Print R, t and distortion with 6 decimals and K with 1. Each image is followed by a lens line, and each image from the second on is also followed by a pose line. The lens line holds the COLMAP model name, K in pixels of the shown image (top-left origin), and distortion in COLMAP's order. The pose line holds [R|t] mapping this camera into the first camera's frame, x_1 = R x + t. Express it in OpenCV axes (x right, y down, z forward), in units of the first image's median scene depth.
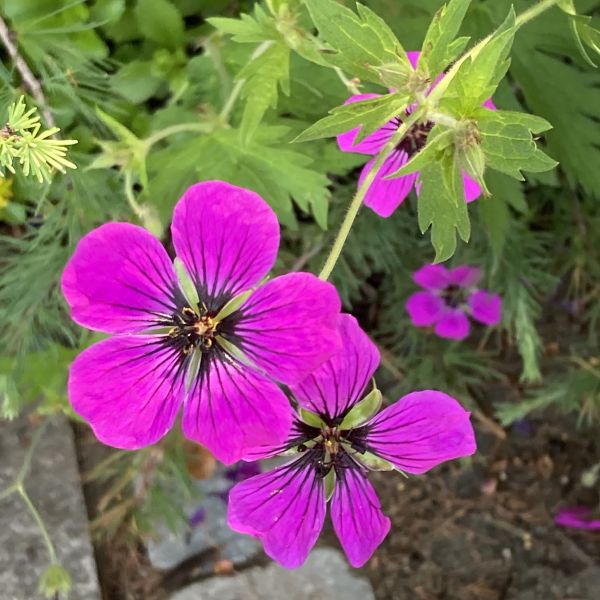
lens RADIAL K [[1531.4, 0, 298.8], [0, 1531.4, 300.3], [0, 0, 1]] dist [-0.239916, 0.000000]
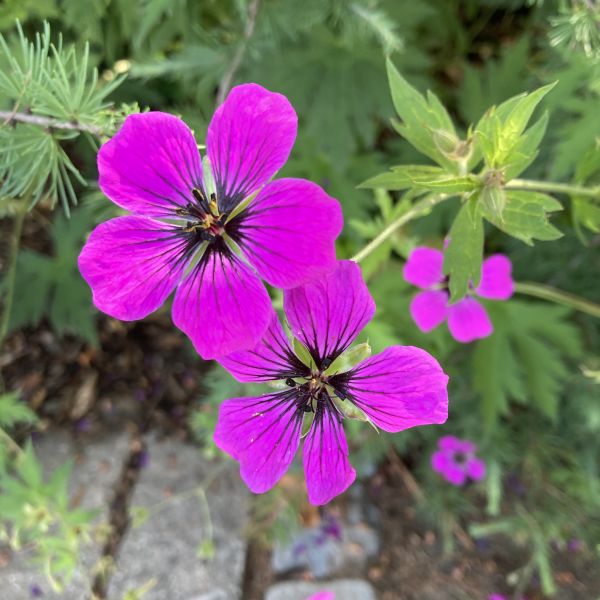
lens RADIAL K [[711.8, 0, 299.6], [0, 711.8, 300.5], [0, 0, 1]] dist [-0.043628, 0.000000]
pose [[0.963057, 0.213597, -0.164006, 0.083035], [-0.241739, 0.954069, -0.176959, 0.134233], [0.118675, 0.210068, 0.970457, 0.504430]]
